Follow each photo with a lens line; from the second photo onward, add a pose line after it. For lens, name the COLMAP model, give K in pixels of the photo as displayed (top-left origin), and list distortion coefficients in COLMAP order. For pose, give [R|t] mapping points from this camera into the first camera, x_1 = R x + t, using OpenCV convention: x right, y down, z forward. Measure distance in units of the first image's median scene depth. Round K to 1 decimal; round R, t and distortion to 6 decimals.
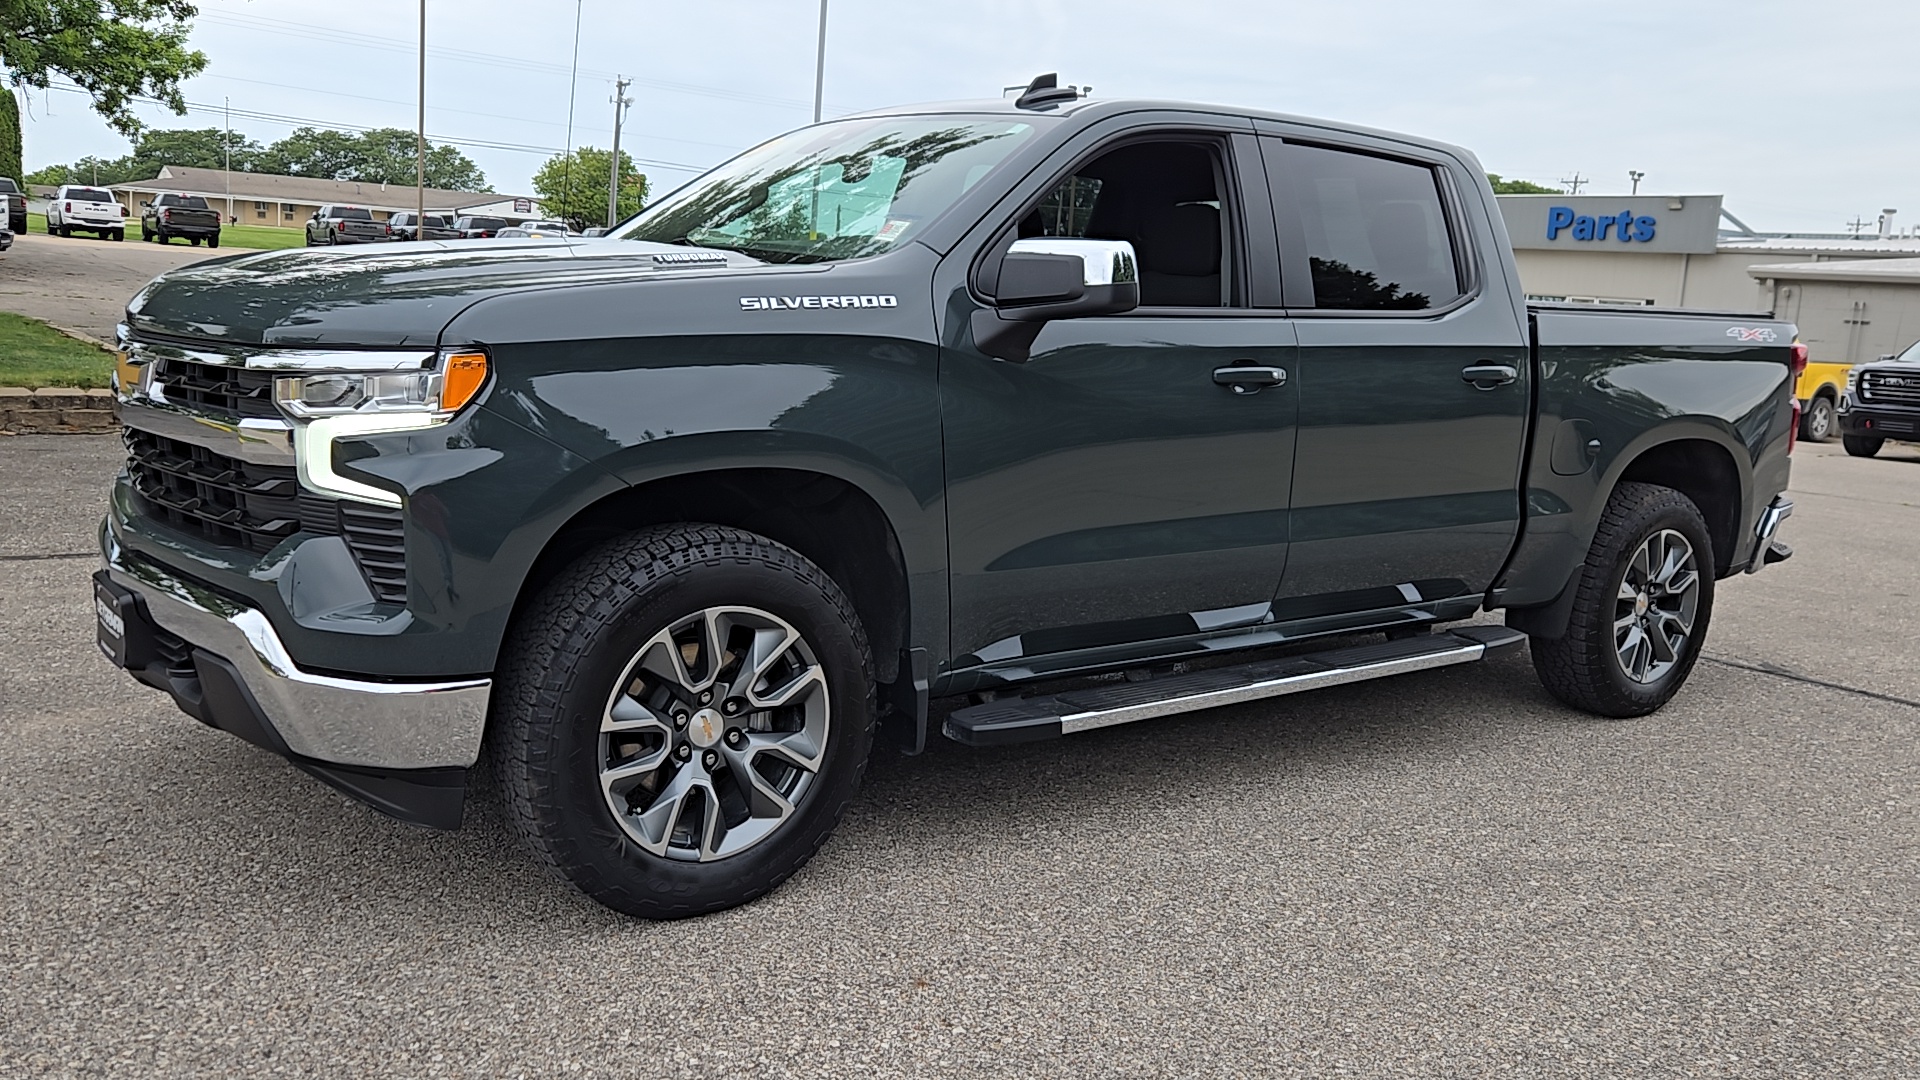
lens RADIAL K [[1603.2, 0, 952.8], [0, 1603.2, 534.0], [0, 0, 1]] dist [0.000534, 0.011230]
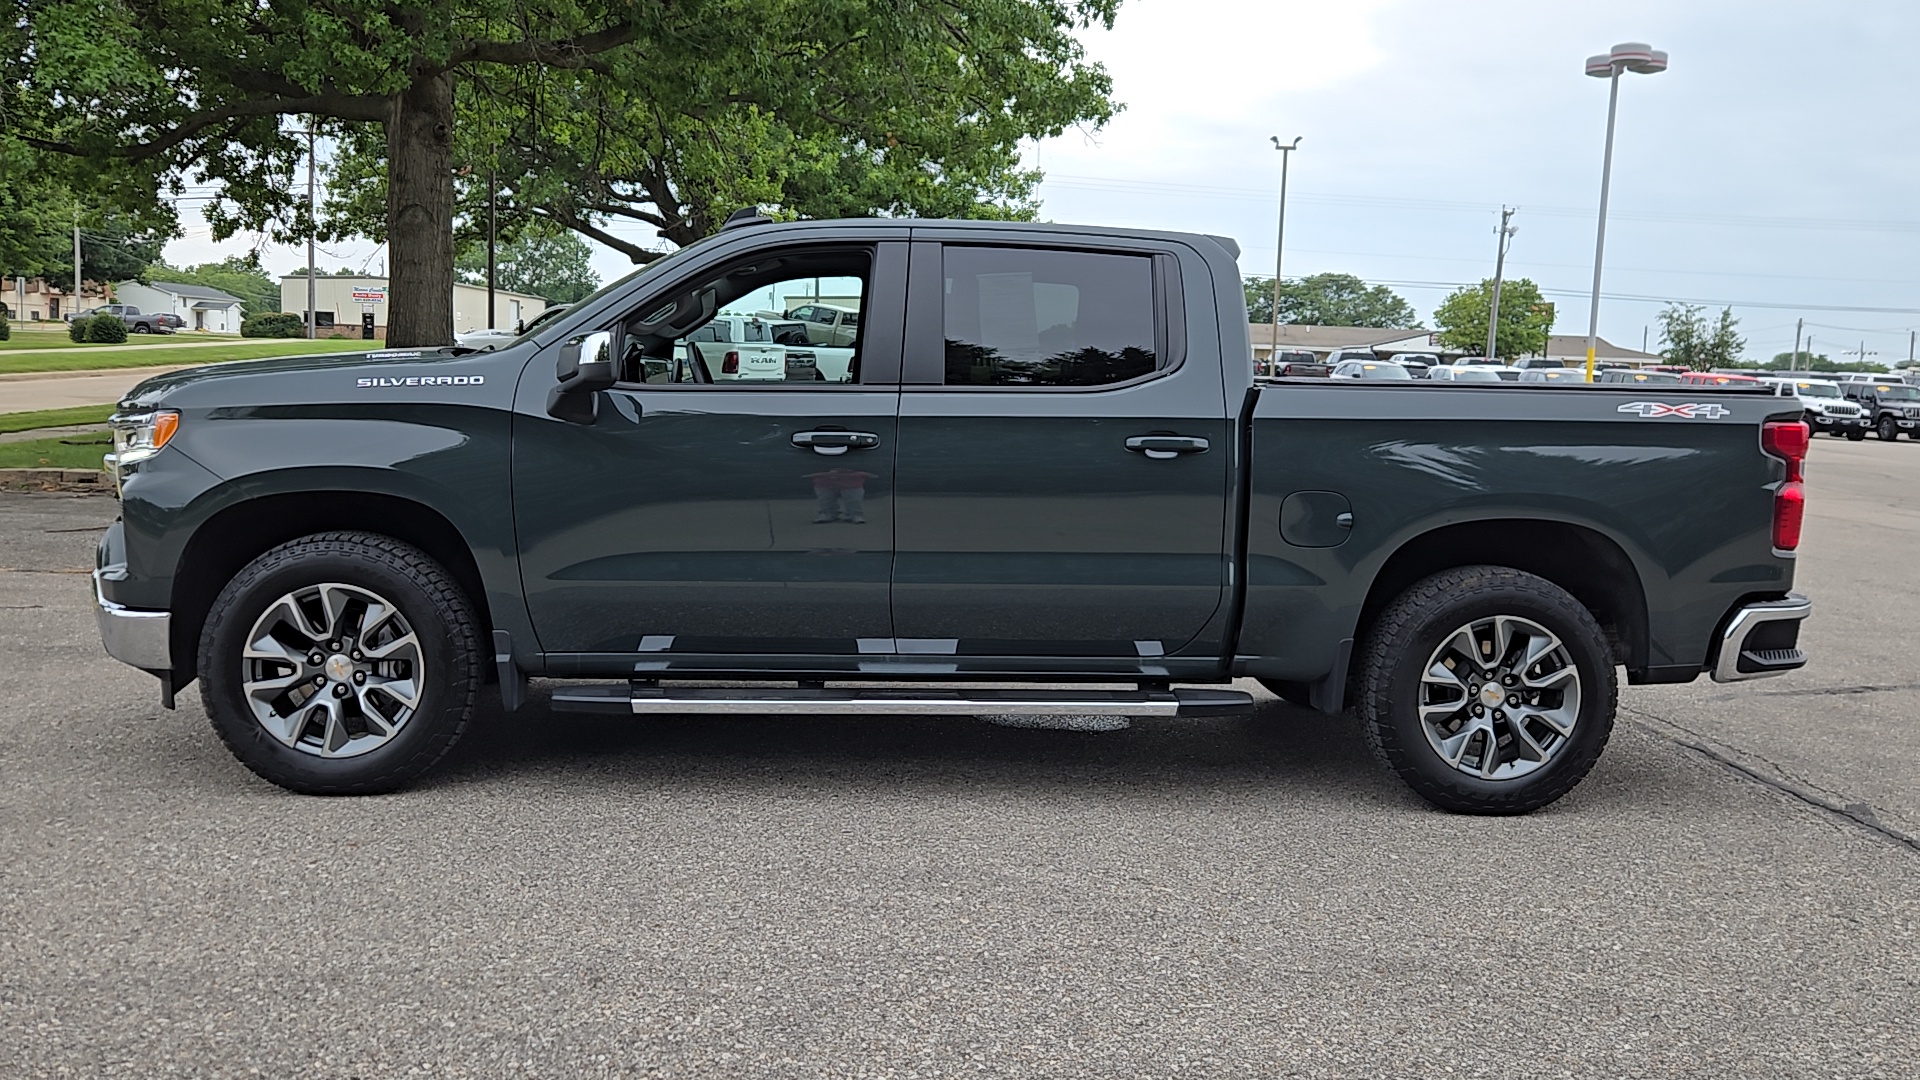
lens RADIAL K [[1603.2, 0, 952.8], [0, 1603.2, 534.0], [0, 0, 1]] dist [0.000534, 0.011230]
pose [[0.839995, 0.024538, -0.542039, 0.770547], [-0.069448, 0.995623, -0.062552, 0.035099], [0.538131, 0.090187, 0.838022, 0.035595]]
